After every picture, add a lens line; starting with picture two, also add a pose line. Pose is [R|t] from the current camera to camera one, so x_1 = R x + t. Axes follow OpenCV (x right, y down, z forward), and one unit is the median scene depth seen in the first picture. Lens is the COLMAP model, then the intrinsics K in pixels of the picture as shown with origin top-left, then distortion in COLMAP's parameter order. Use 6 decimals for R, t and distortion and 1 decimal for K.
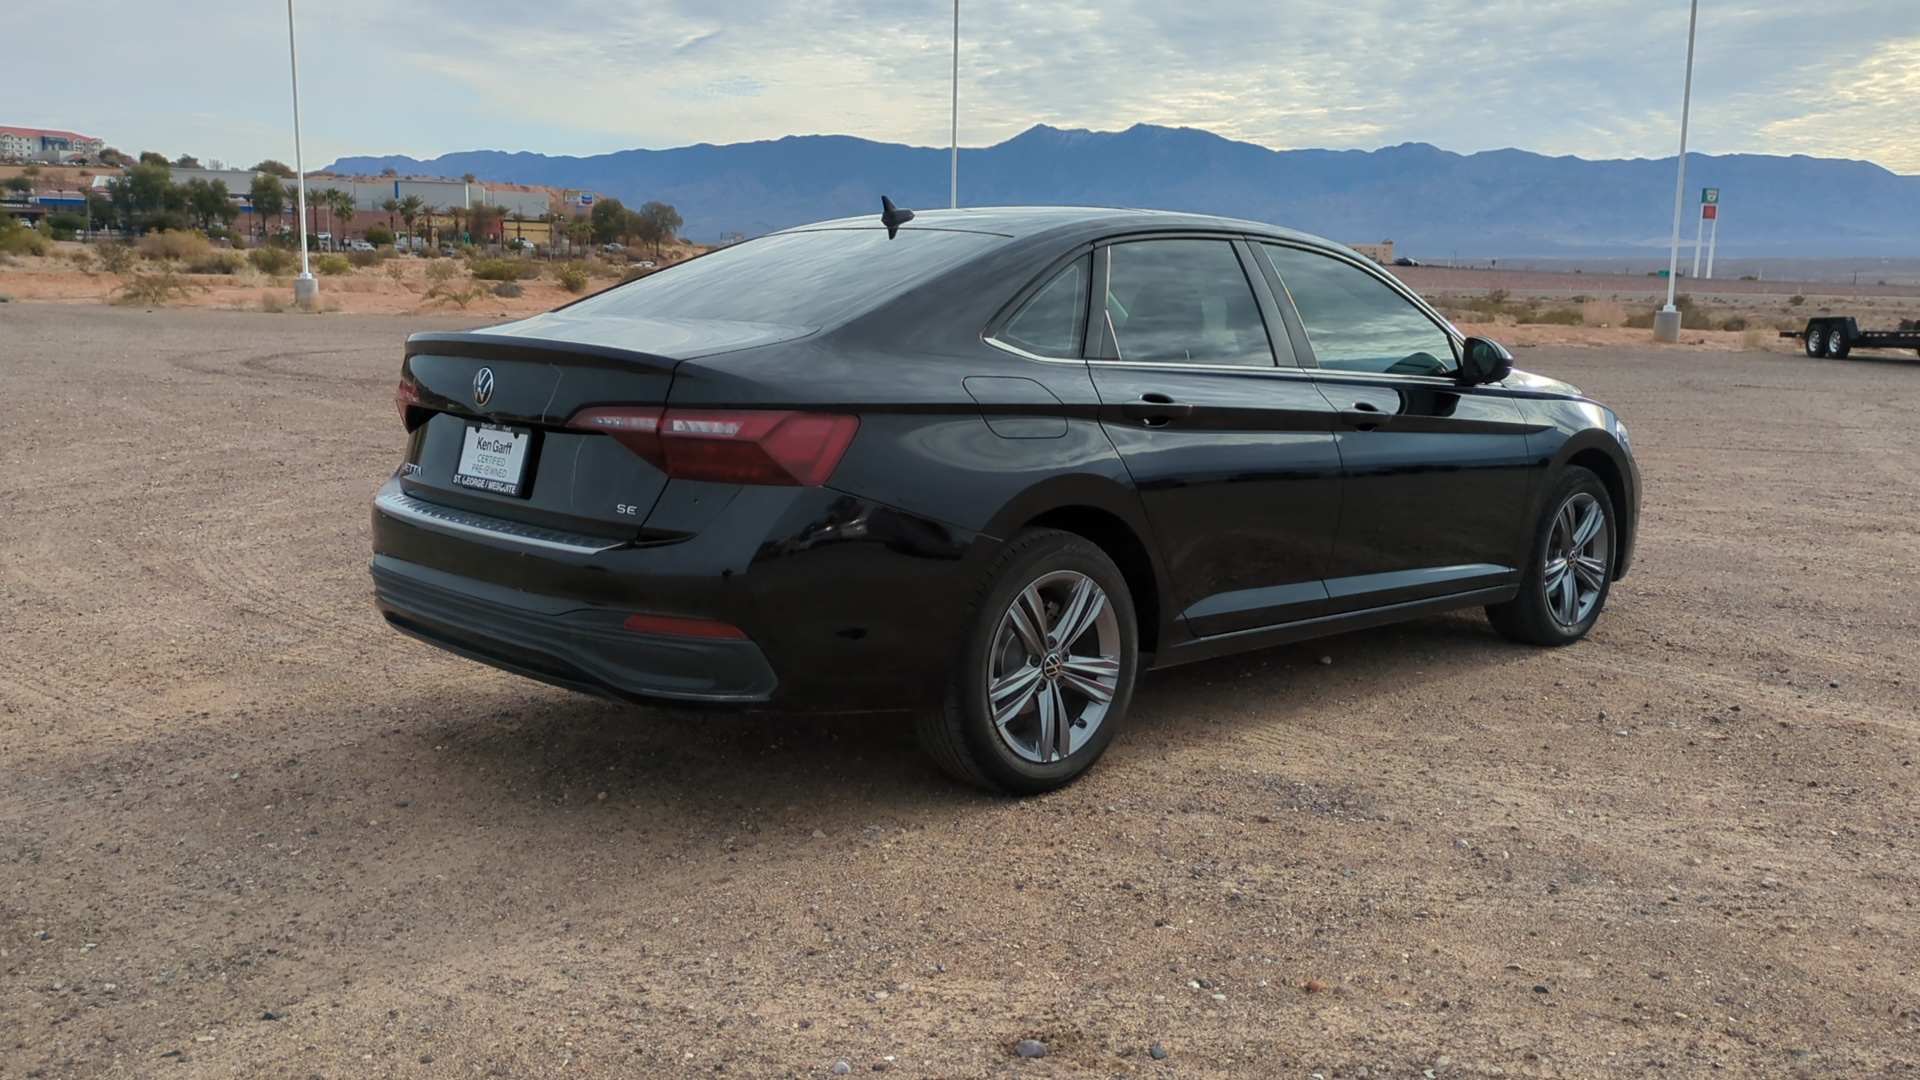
lens RADIAL K [[1644.1, 0, 977.9], [0, 1644.1, 551.3], [0, 0, 1]] dist [0.075481, -0.078637]
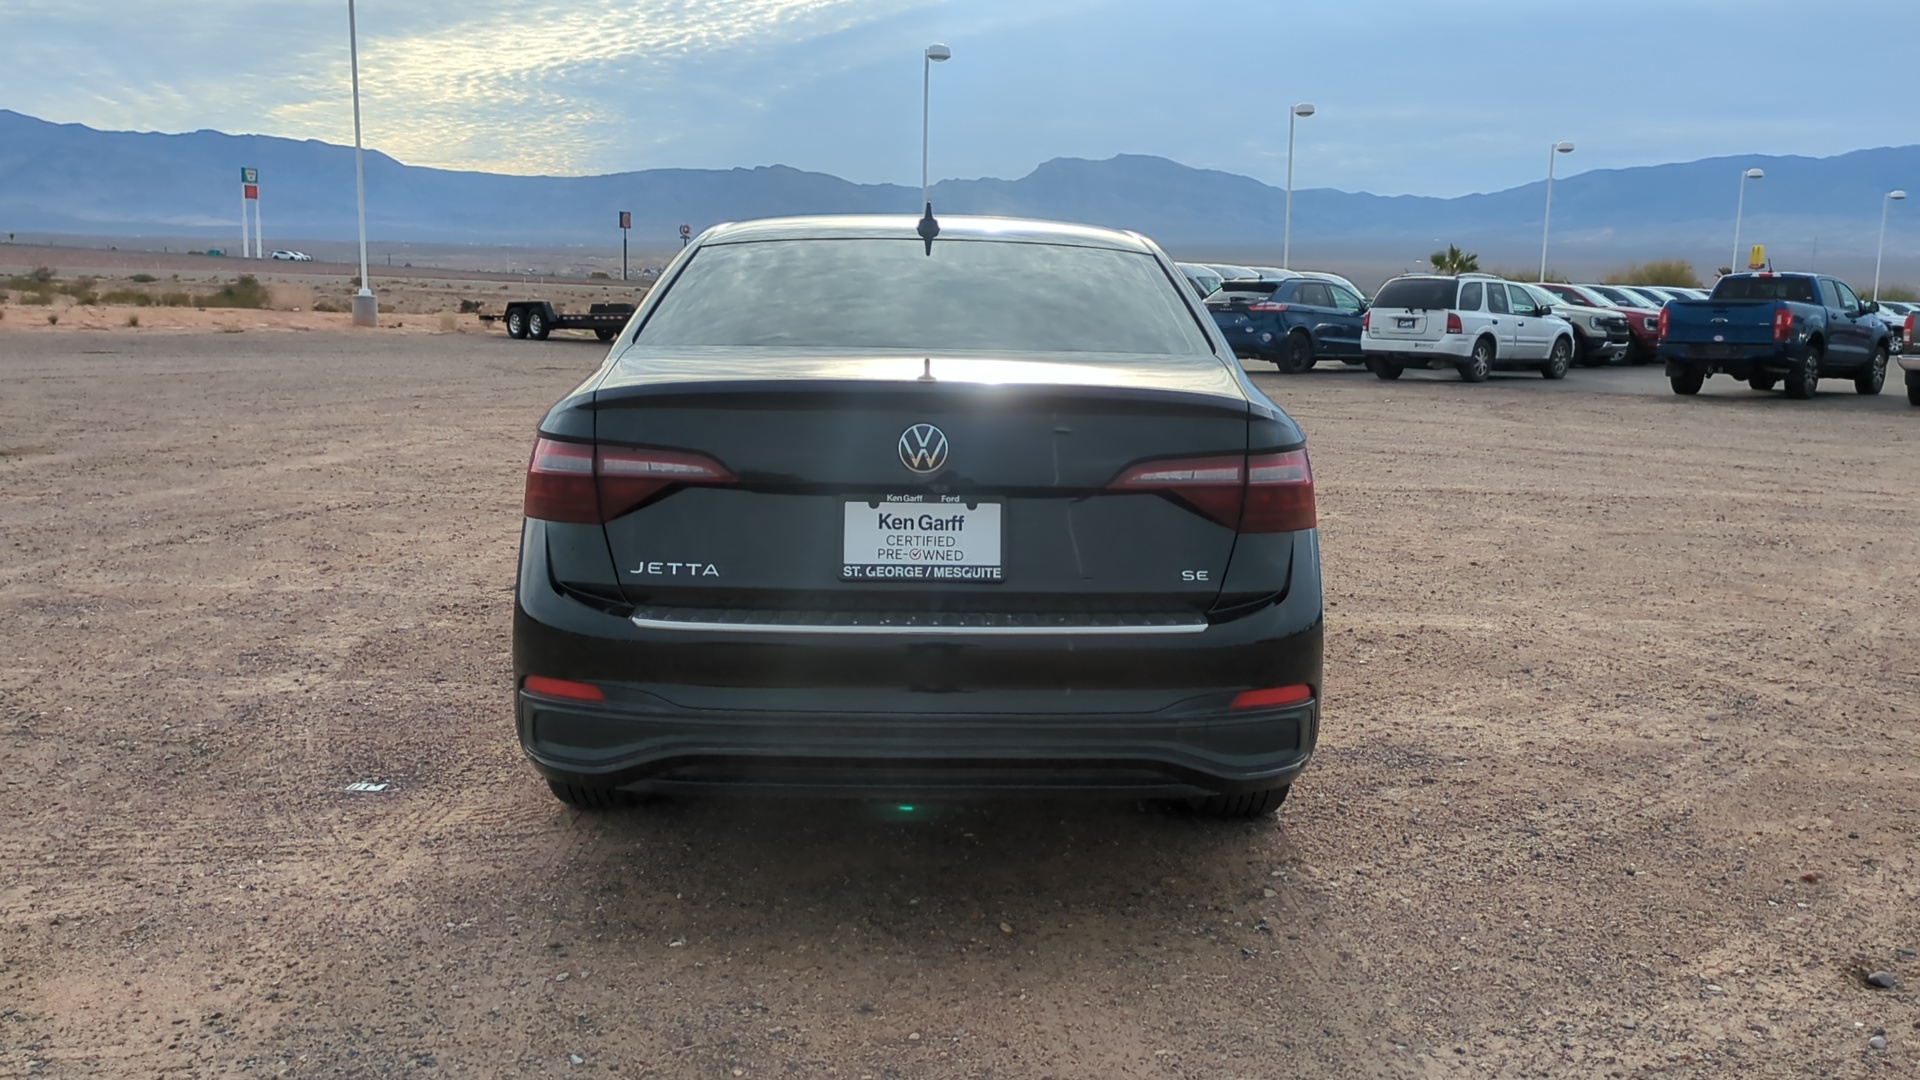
lens RADIAL K [[1644.1, 0, 977.9], [0, 1644.1, 551.3], [0, 0, 1]] dist [0.075481, -0.078637]
pose [[0.684911, -0.119002, 0.718843, -0.074829], [0.110542, 0.992123, 0.058919, -0.008338], [-0.720192, 0.039108, 0.692671, 0.039449]]
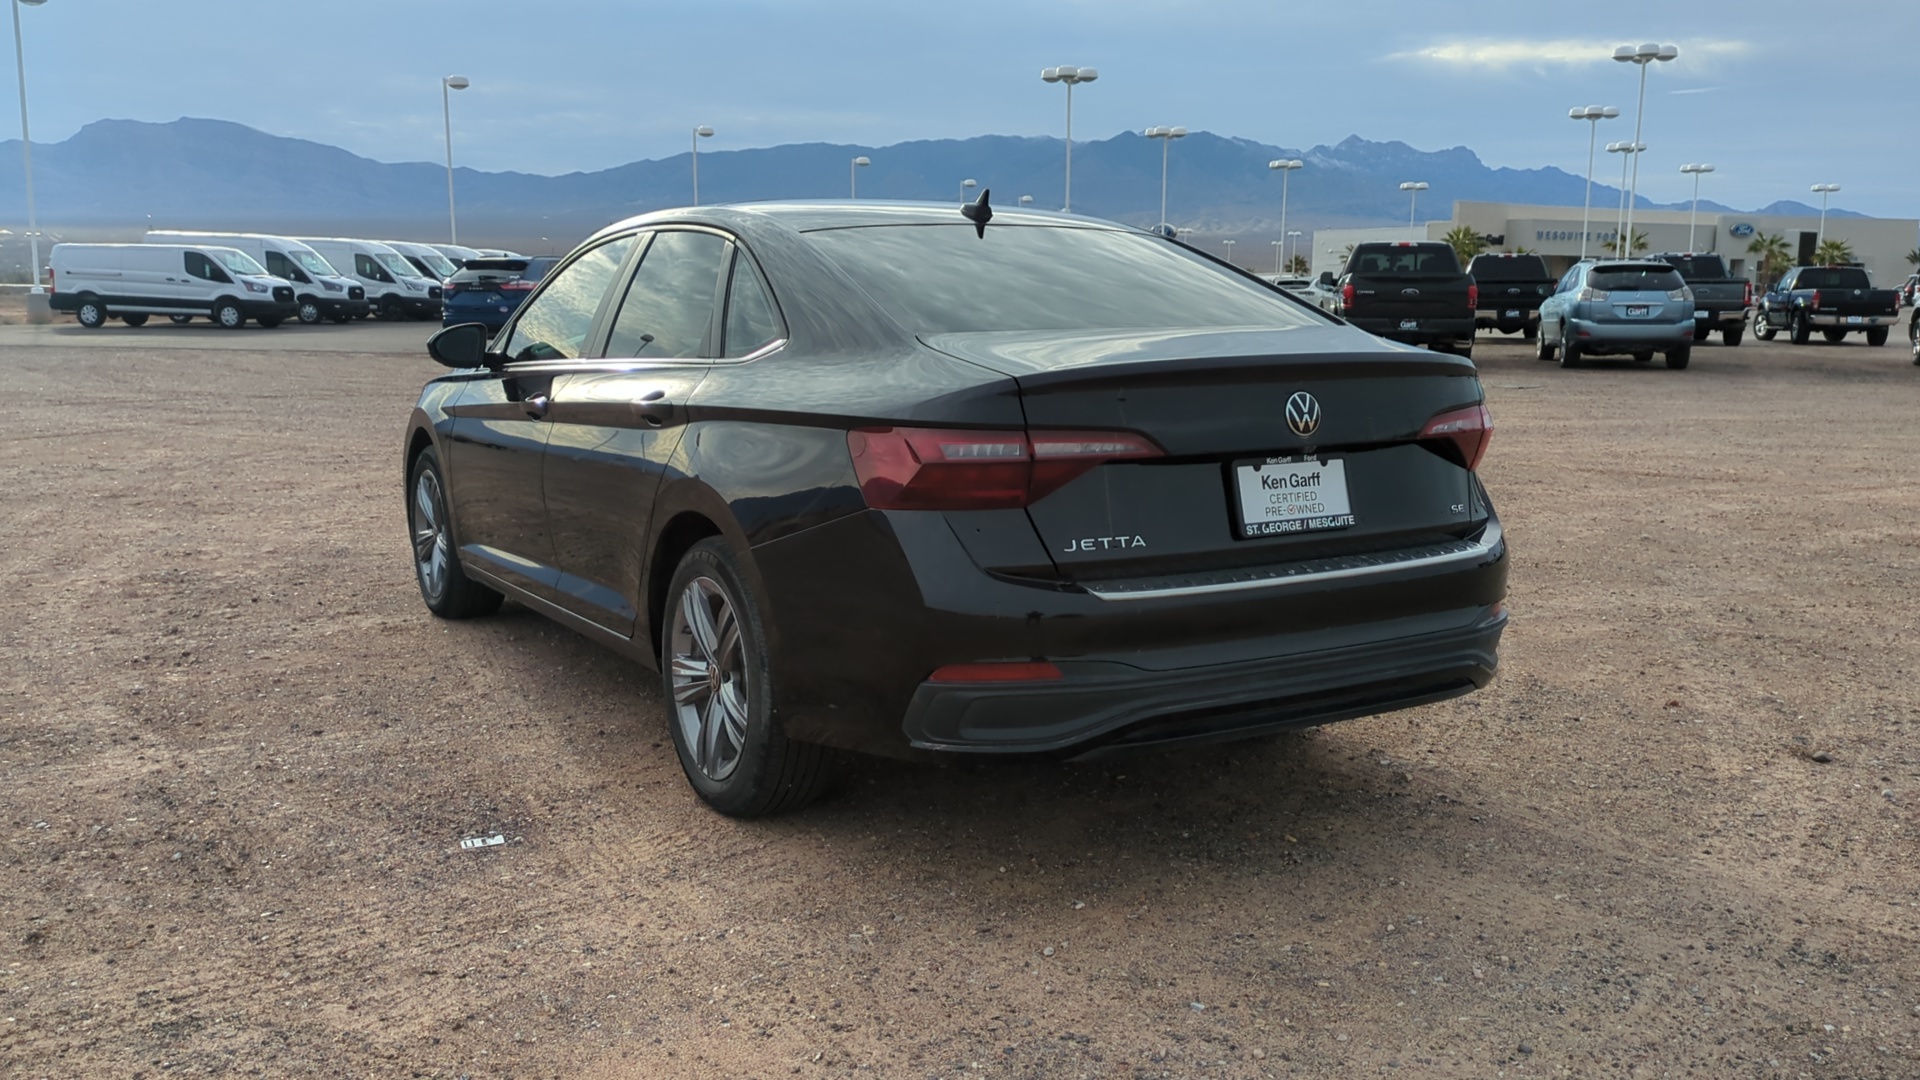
lens RADIAL K [[1645.2, 0, 975.1], [0, 1645.2, 543.3], [0, 0, 1]] dist [0.078191, -0.106212]
pose [[0.233029, -0.171011, 0.957315, -0.104717], [0.155697, 0.978278, 0.136856, -0.015812], [-0.959925, 0.117160, 0.254593, 0.084324]]
